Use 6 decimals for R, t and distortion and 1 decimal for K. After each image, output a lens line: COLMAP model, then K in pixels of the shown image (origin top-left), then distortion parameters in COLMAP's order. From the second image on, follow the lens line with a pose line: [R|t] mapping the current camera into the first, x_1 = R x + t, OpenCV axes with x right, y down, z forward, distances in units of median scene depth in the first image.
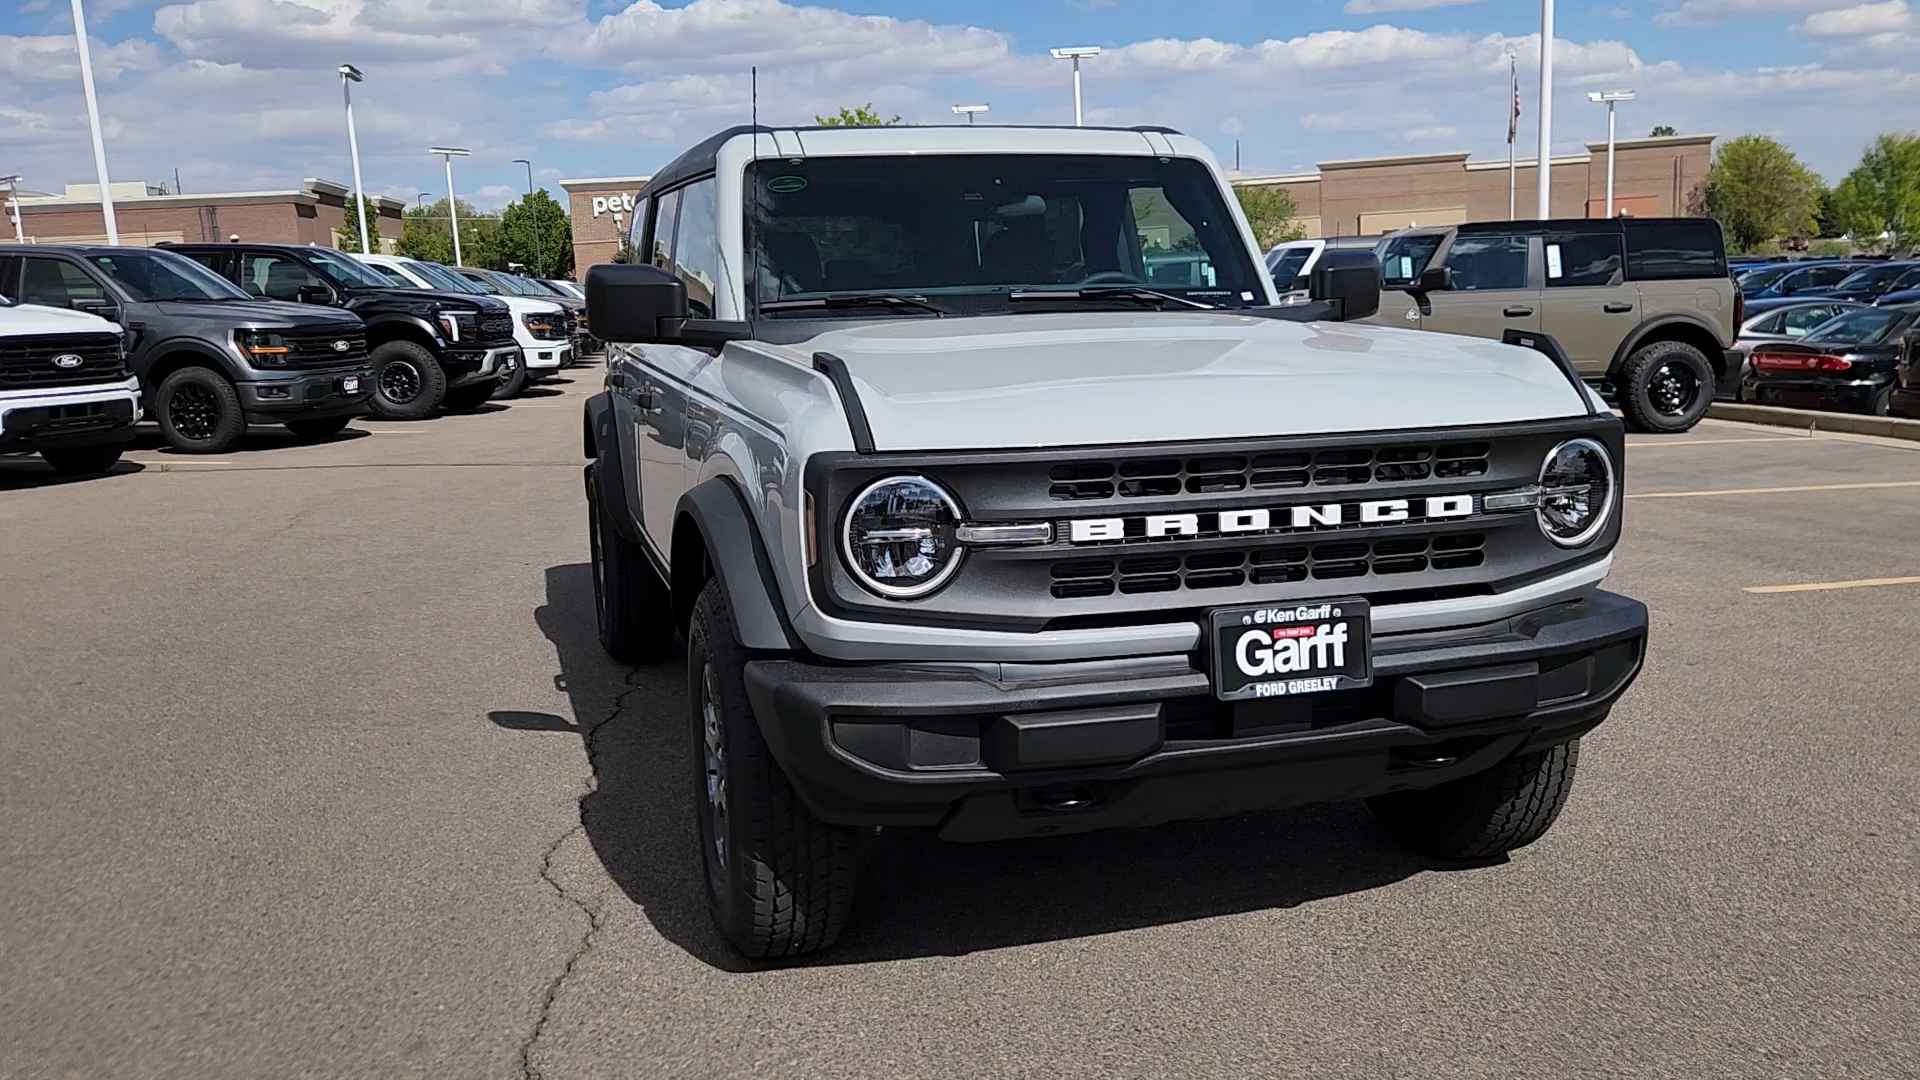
lens RADIAL K [[1628.7, 0, 948.1], [0, 1628.7, 549.7], [0, 0, 1]] dist [0.037846, -0.029677]
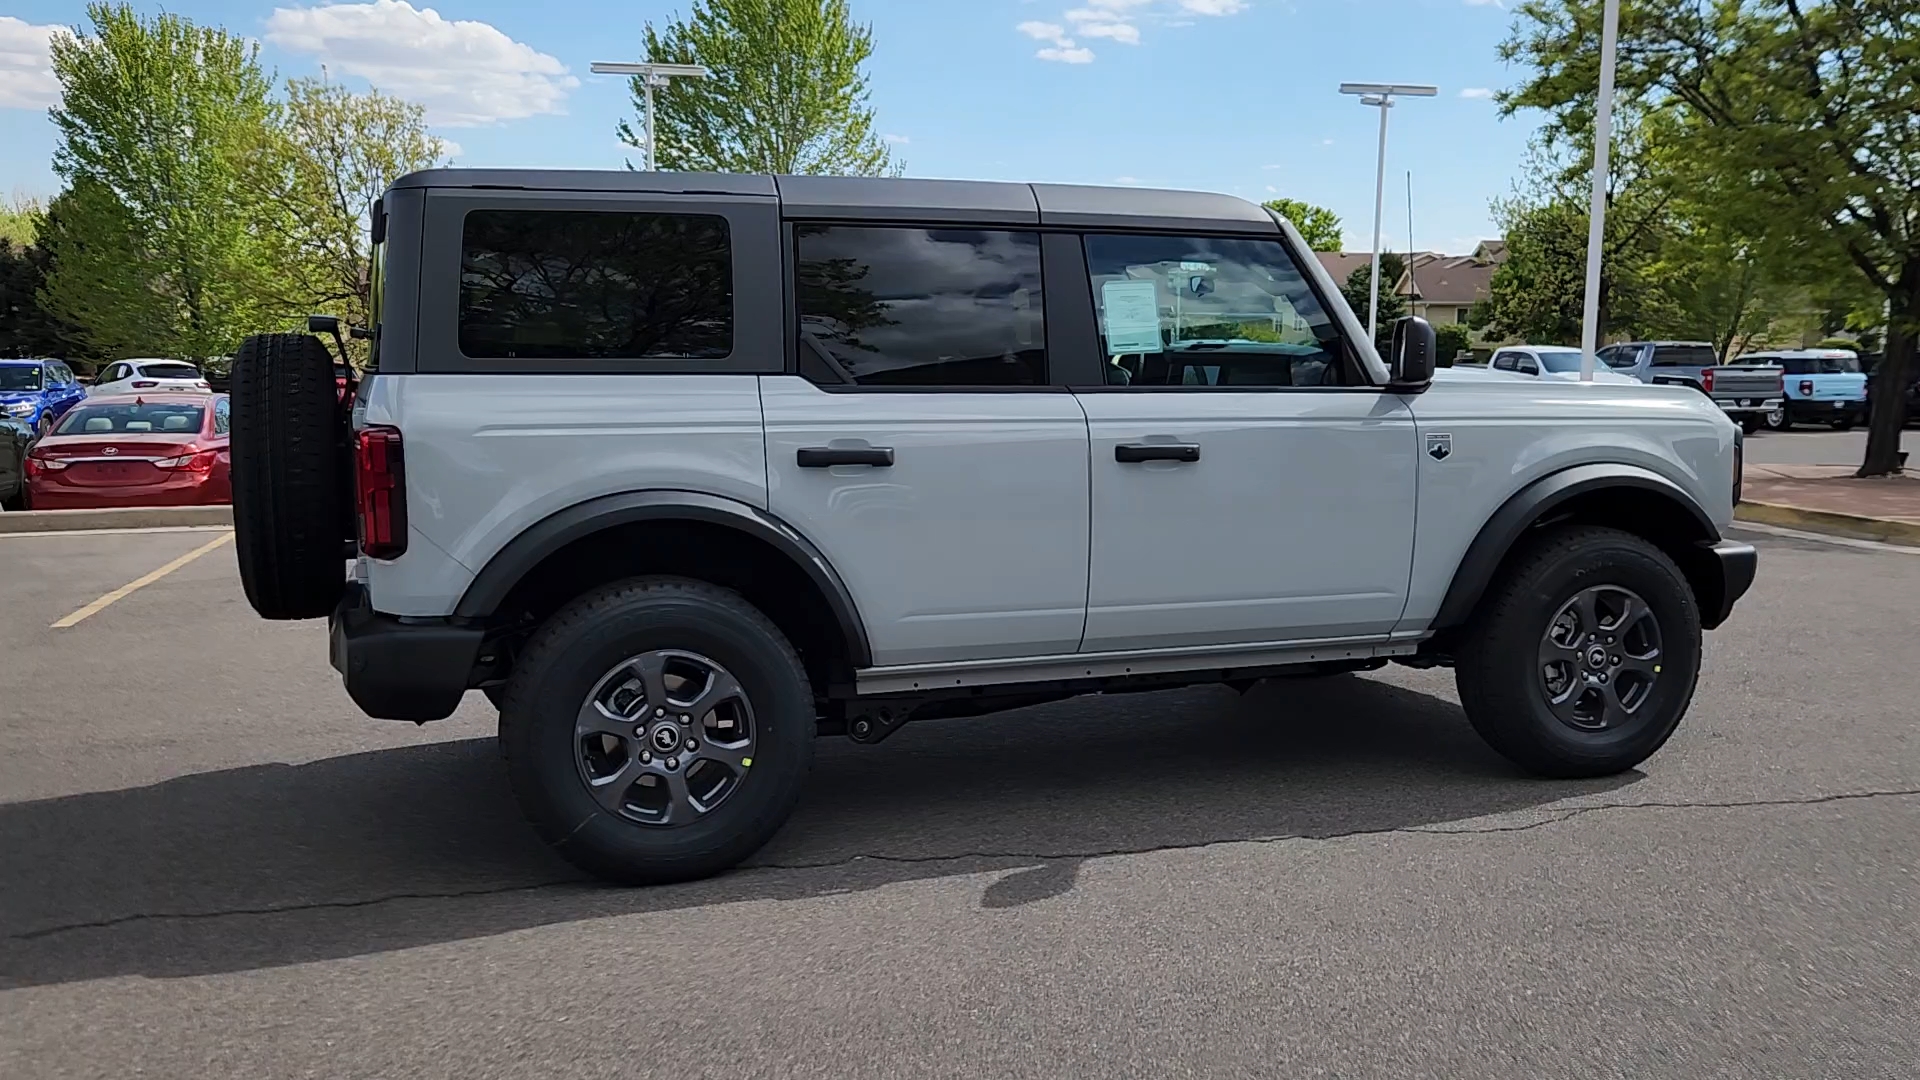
lens RADIAL K [[1628.7, 0, 948.1], [0, 1628.7, 549.7], [0, 0, 1]] dist [0.037846, -0.029677]
pose [[-0.048340, -0.099694, 0.993843, -1.813911], [0.168084, 0.980005, 0.106481, -0.254848], [-0.984587, 0.172196, -0.030617, 1.851639]]
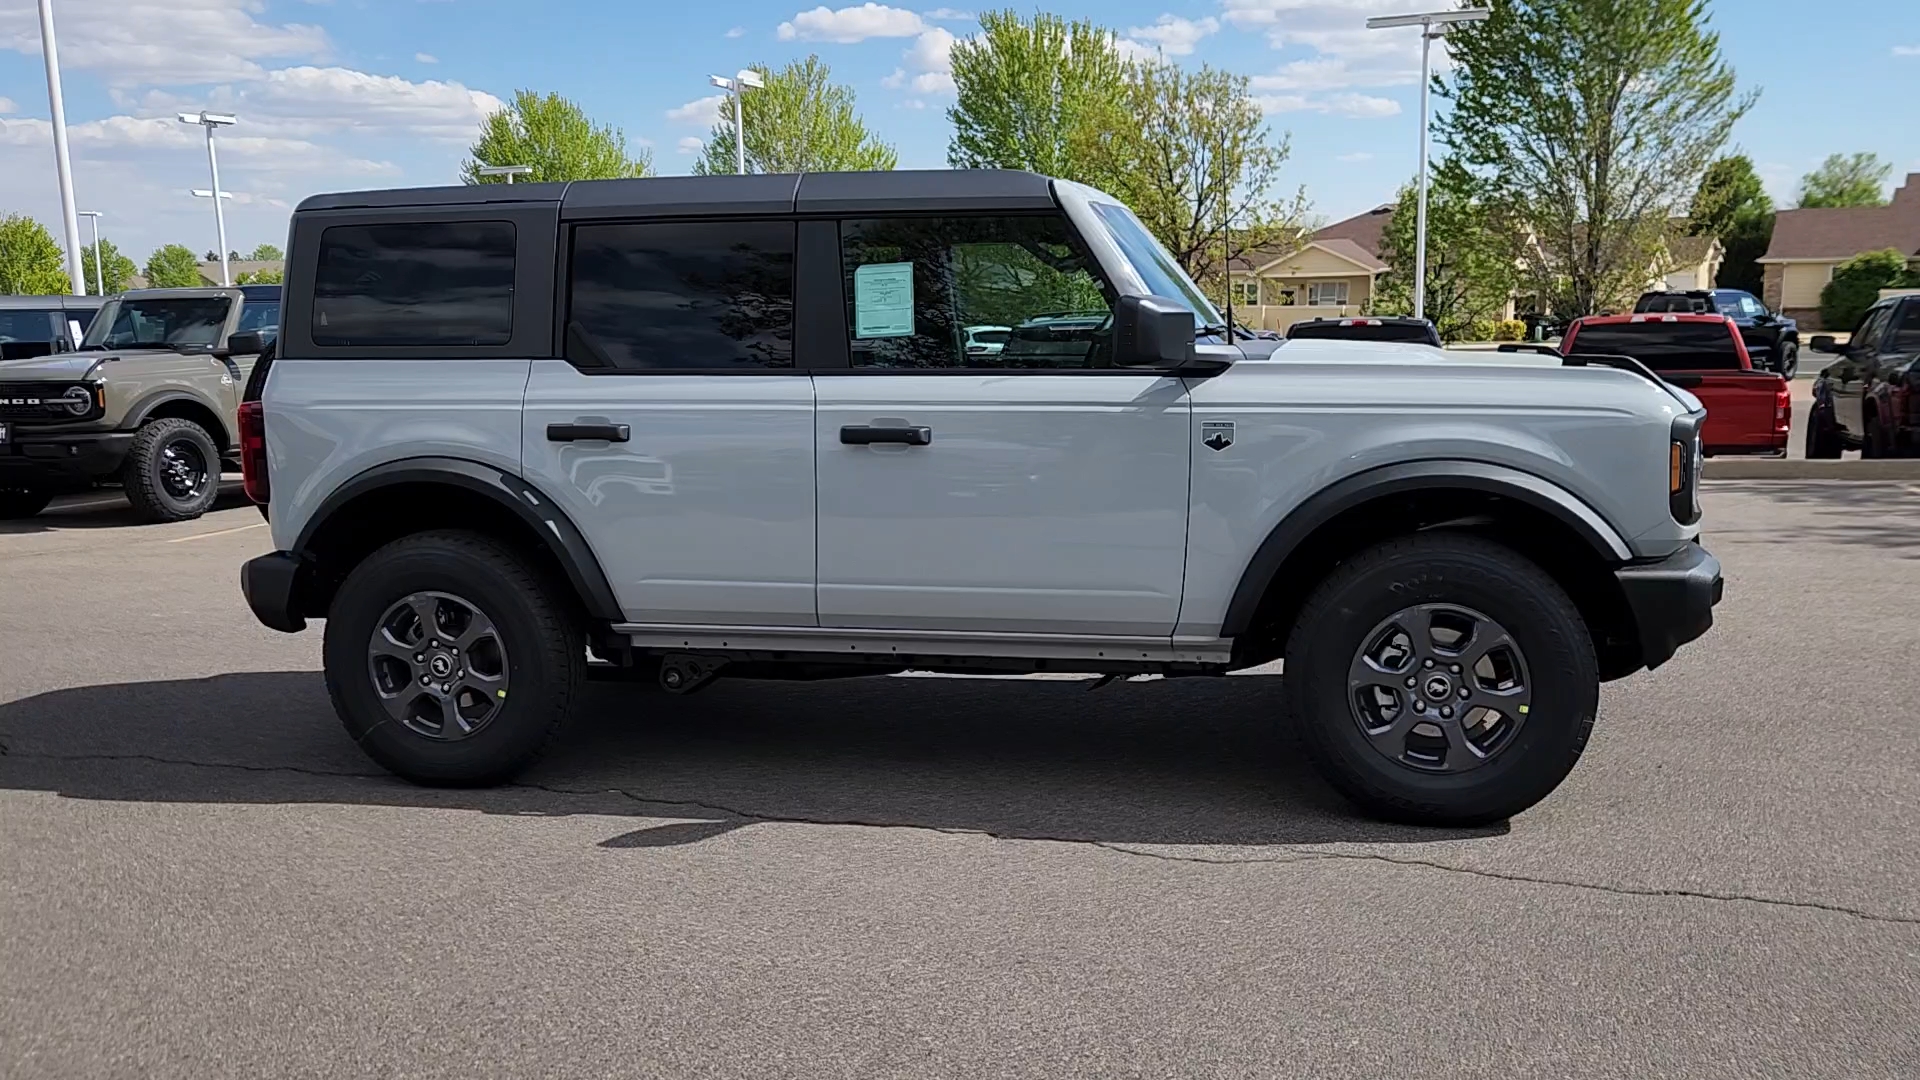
lens RADIAL K [[1628.7, 0, 948.1], [0, 1628.7, 549.7], [0, 0, 1]] dist [0.037846, -0.029677]
pose [[0.478193, -0.110747, 0.871244, -1.621004], [0.152223, 0.987455, 0.041969, -0.096888], [-0.864962, 0.112554, 0.489052, 0.801631]]
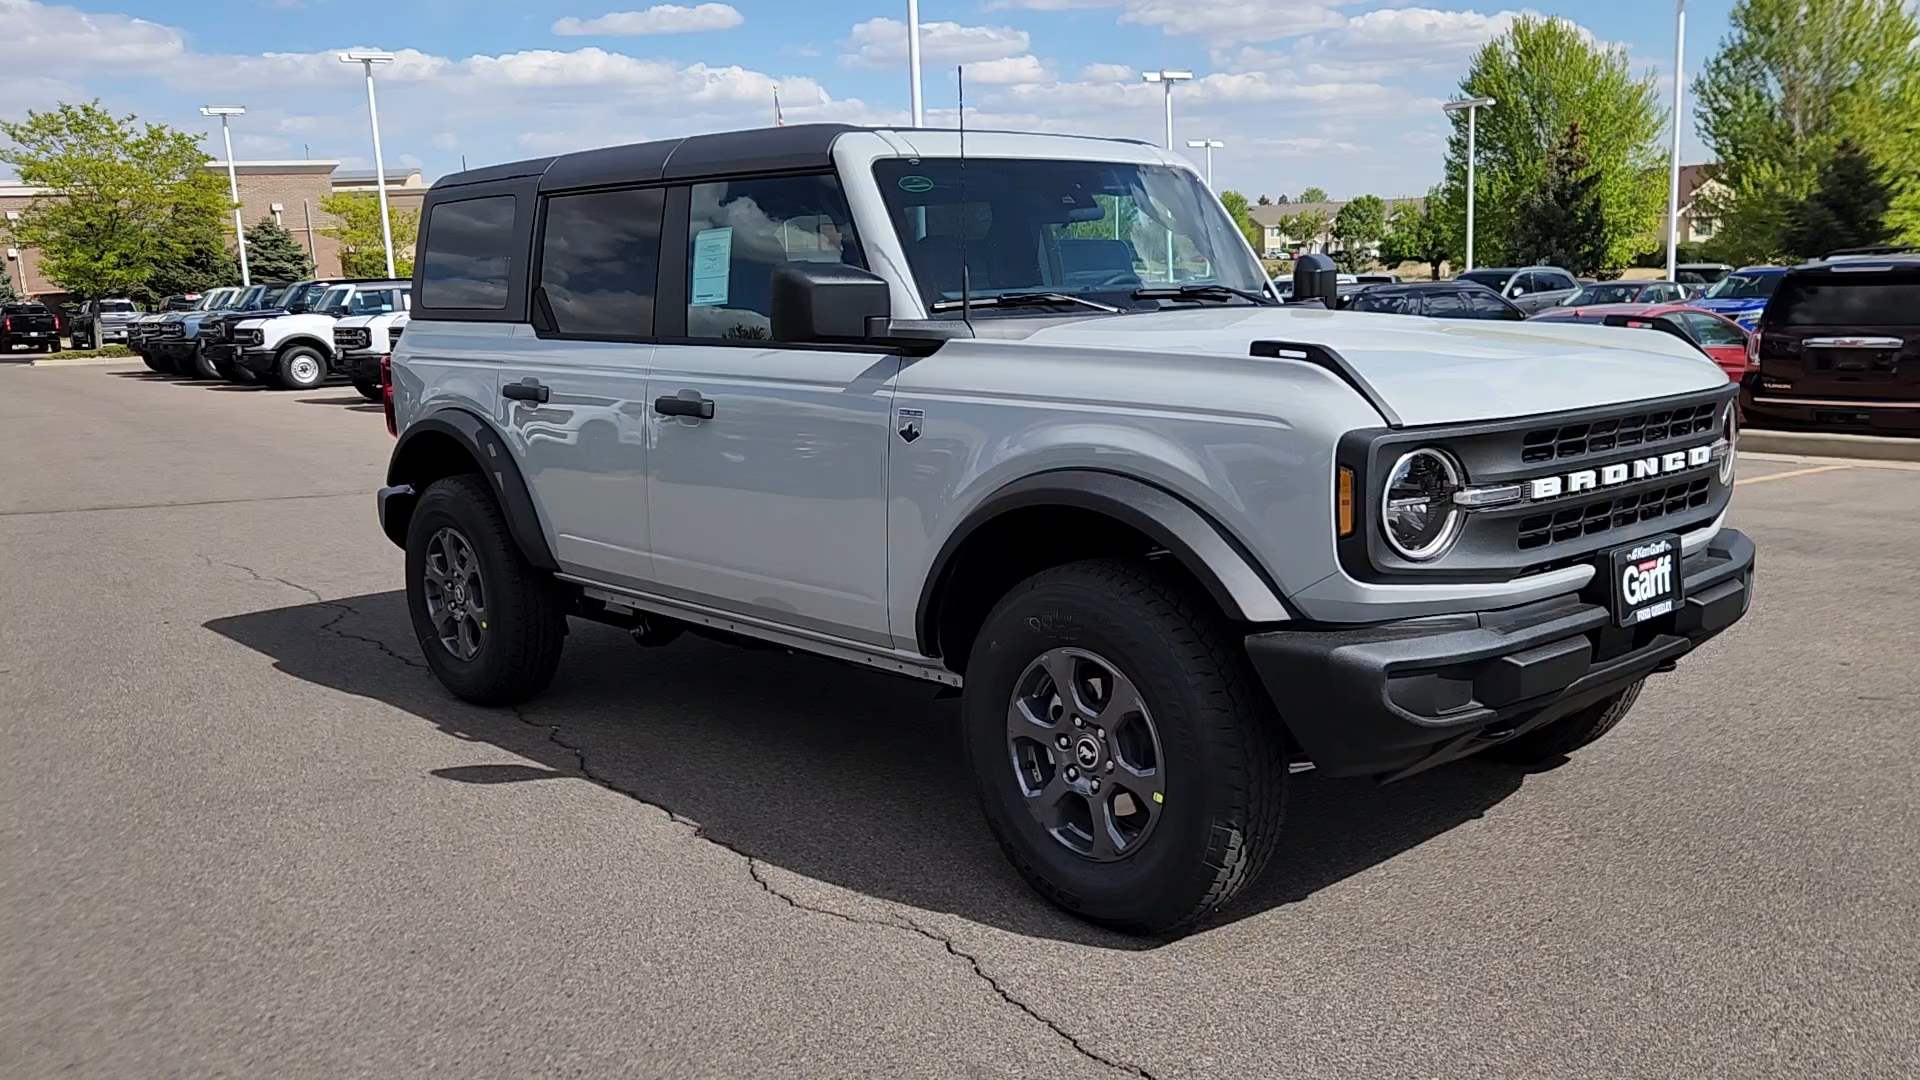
lens RADIAL K [[1628.7, 0, 948.1], [0, 1628.7, 549.7], [0, 0, 1]] dist [0.037846, -0.029677]
pose [[0.897228, -0.073156, 0.435466, -0.742768], [0.078021, 0.996929, 0.006724, -0.008625], [-0.434621, 0.027943, 0.900180, 0.139788]]
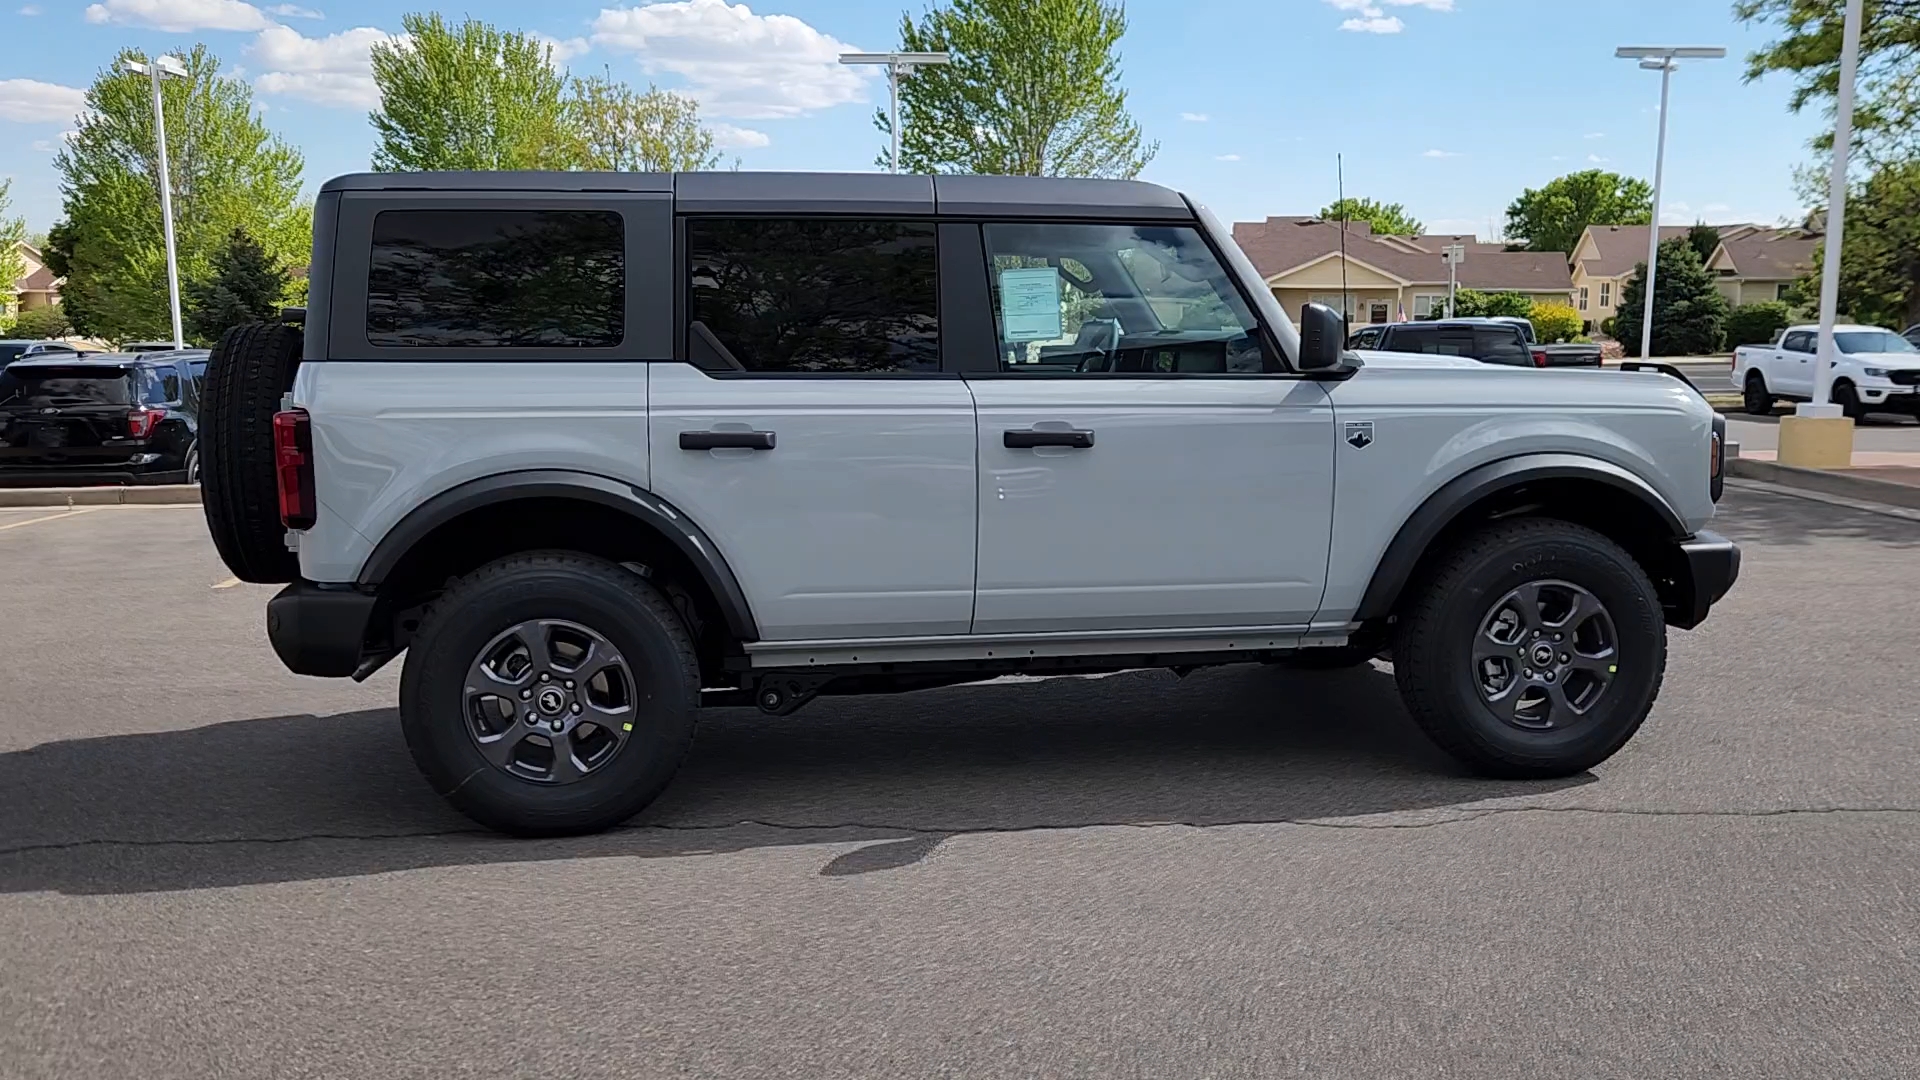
lens RADIAL K [[1628.7, 0, 948.1], [0, 1628.7, 549.7], [0, 0, 1]] dist [0.037846, -0.029677]
pose [[0.127588, -0.109604, 0.985753, -1.844953], [0.166601, 0.982122, 0.087637, -0.196111], [-0.977735, 0.153046, 0.143567, 1.482803]]
